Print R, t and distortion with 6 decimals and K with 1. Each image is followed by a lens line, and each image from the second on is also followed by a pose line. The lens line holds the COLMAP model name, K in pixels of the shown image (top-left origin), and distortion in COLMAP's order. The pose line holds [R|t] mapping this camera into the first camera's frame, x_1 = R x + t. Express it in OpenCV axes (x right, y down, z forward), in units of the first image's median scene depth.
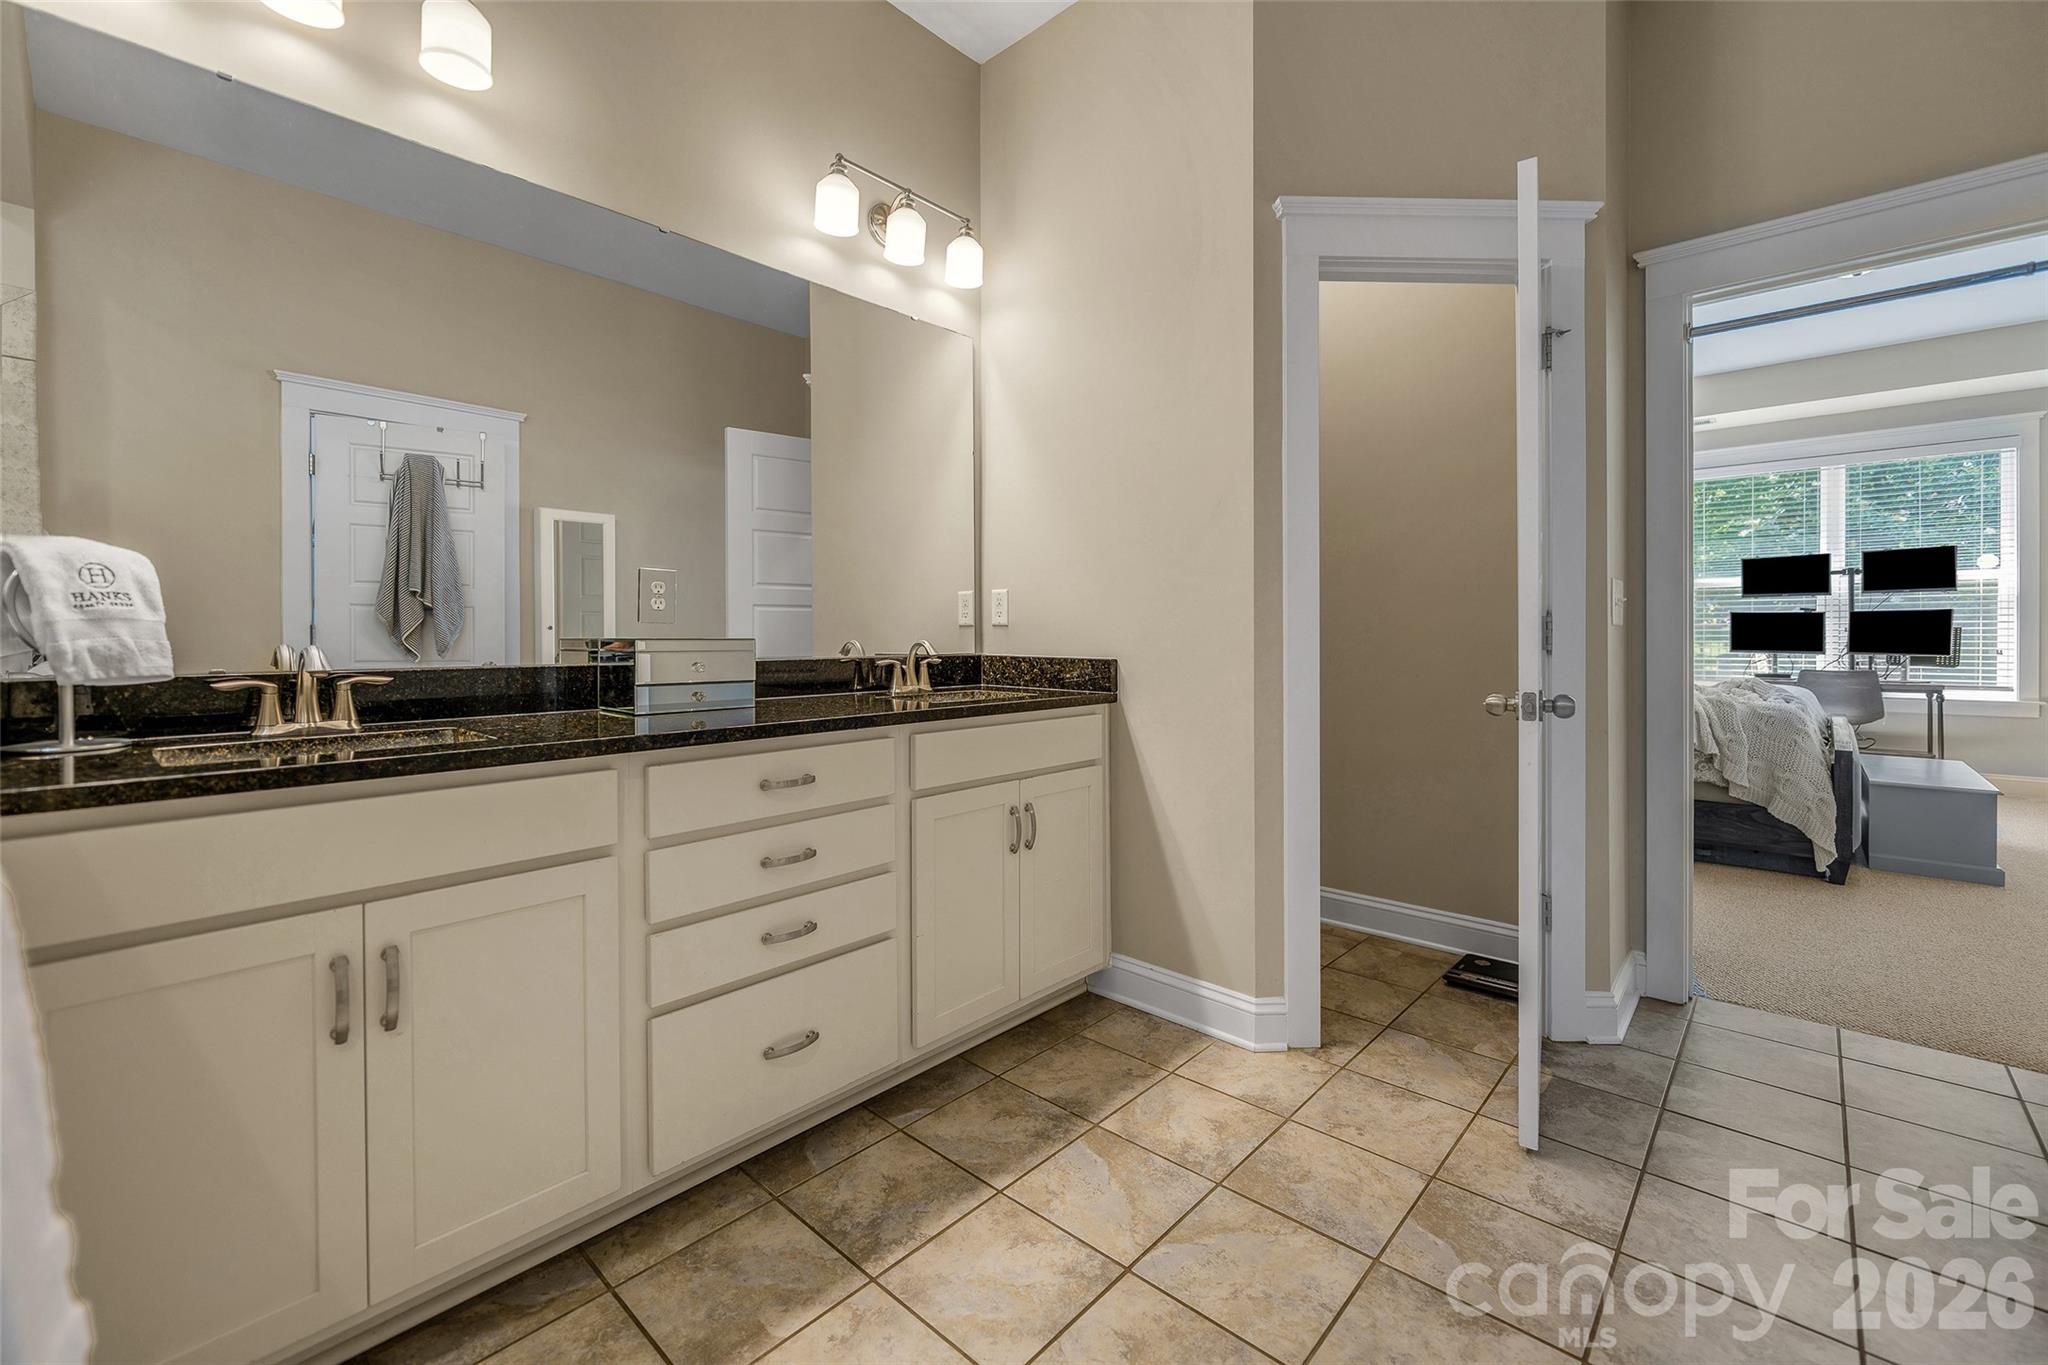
lens RADIAL K [[853.3, 0, 1028.1], [0, 853.3, 627.0], [0, 0, 1]] dist [0.002191, 0.000228]
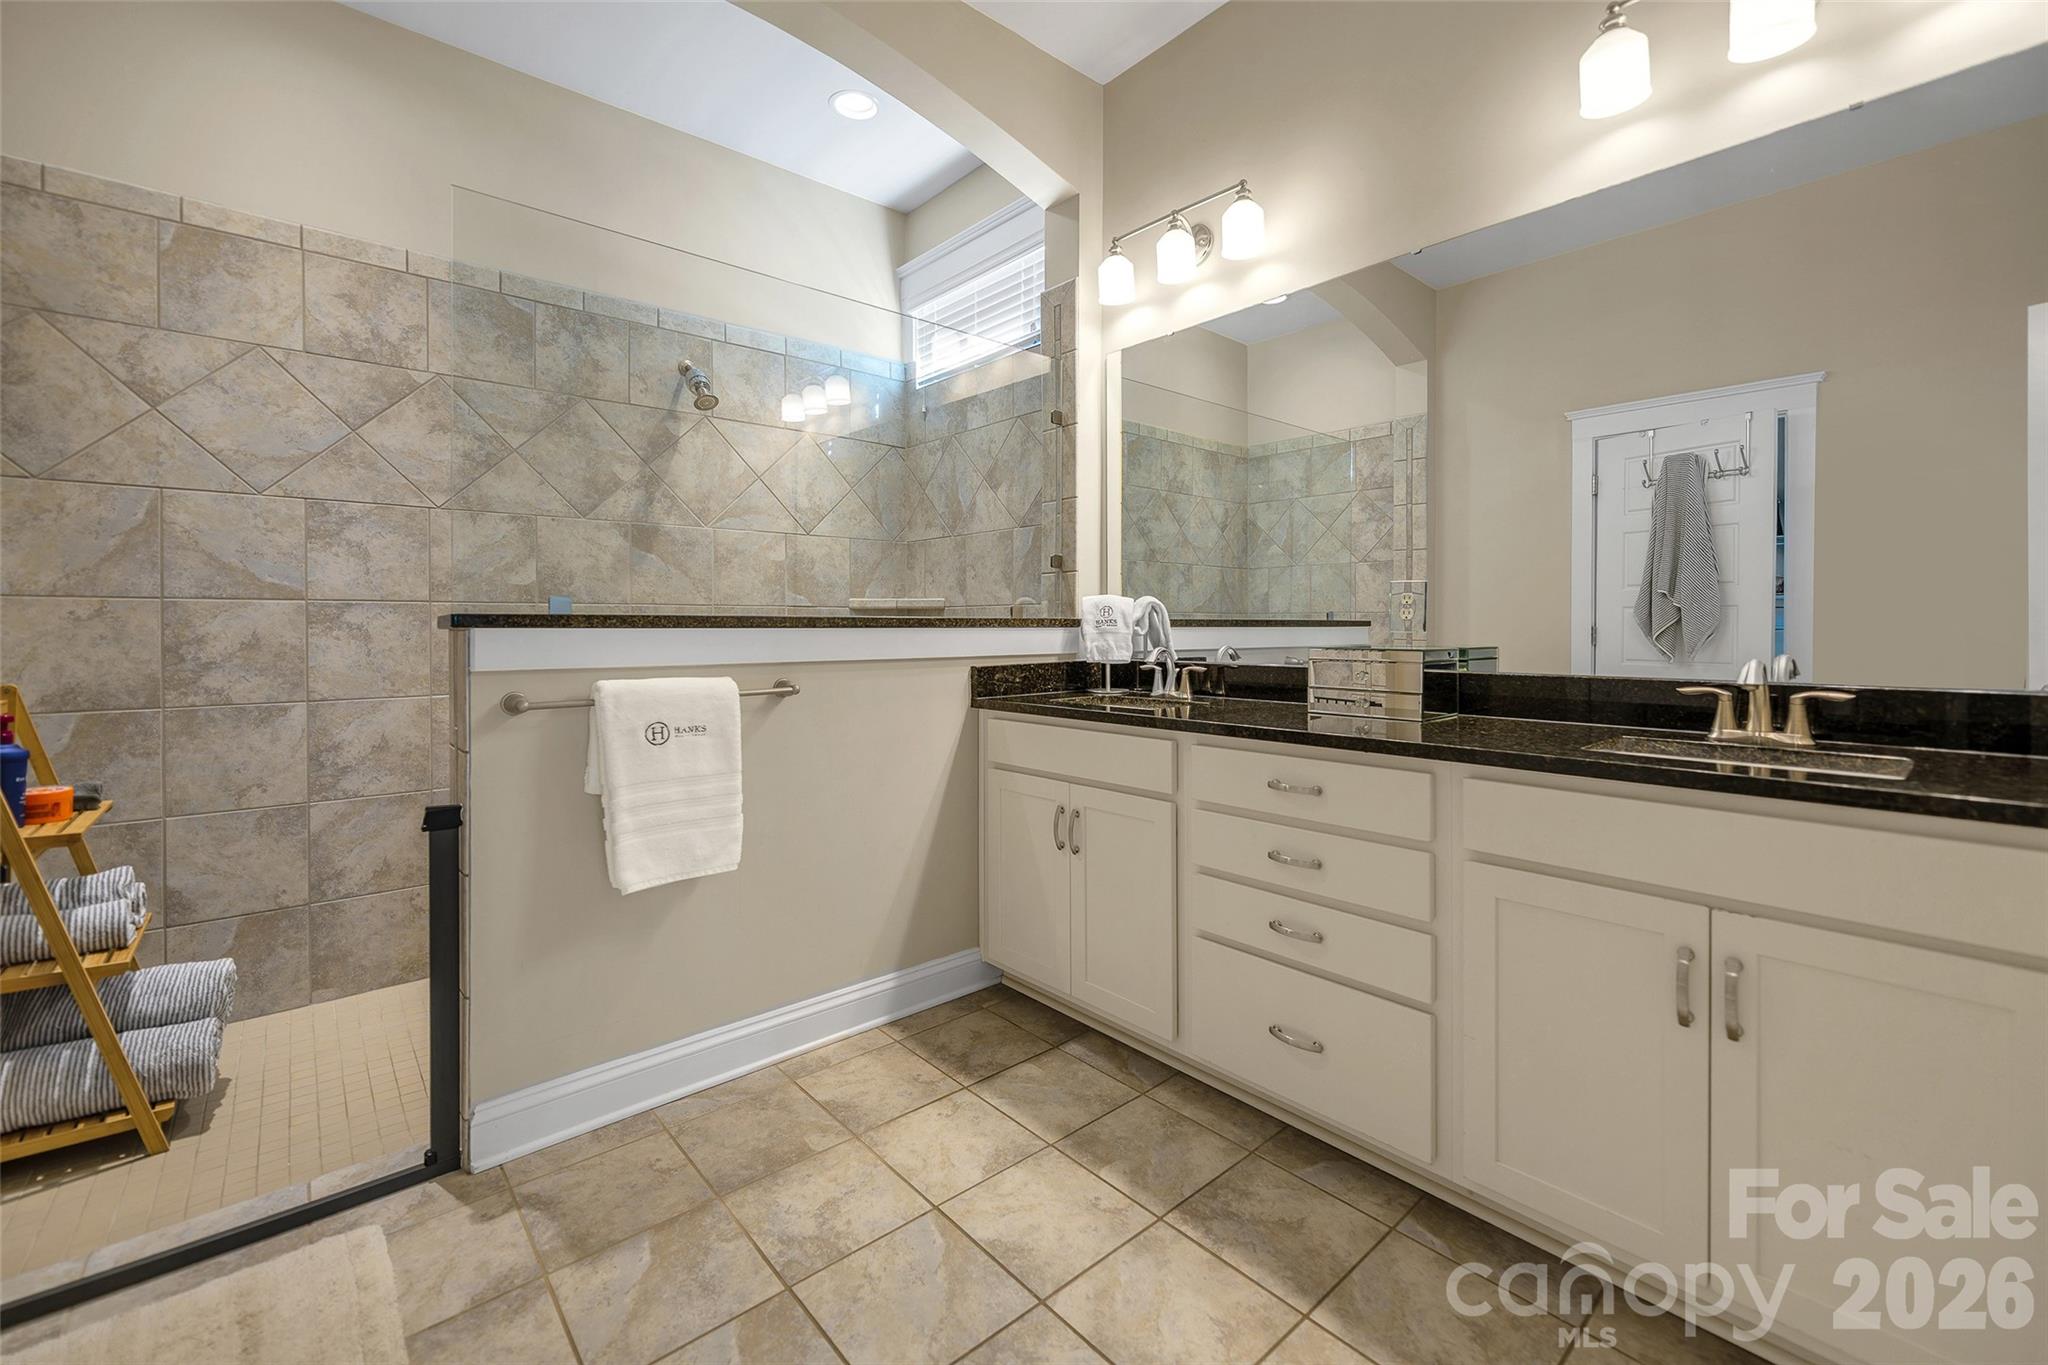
lens RADIAL K [[841.8, 0, 1037.0], [0, 841.8, 659.3], [0, 0, 1]] dist [0.000254, -0.000069]
pose [[-0.101439, 0.025951, -0.994503, 0.687913], [-0.002158, 0.999652, 0.026305, 0.001822], [0.994839, 0.004814, -0.101348, 0.713676]]
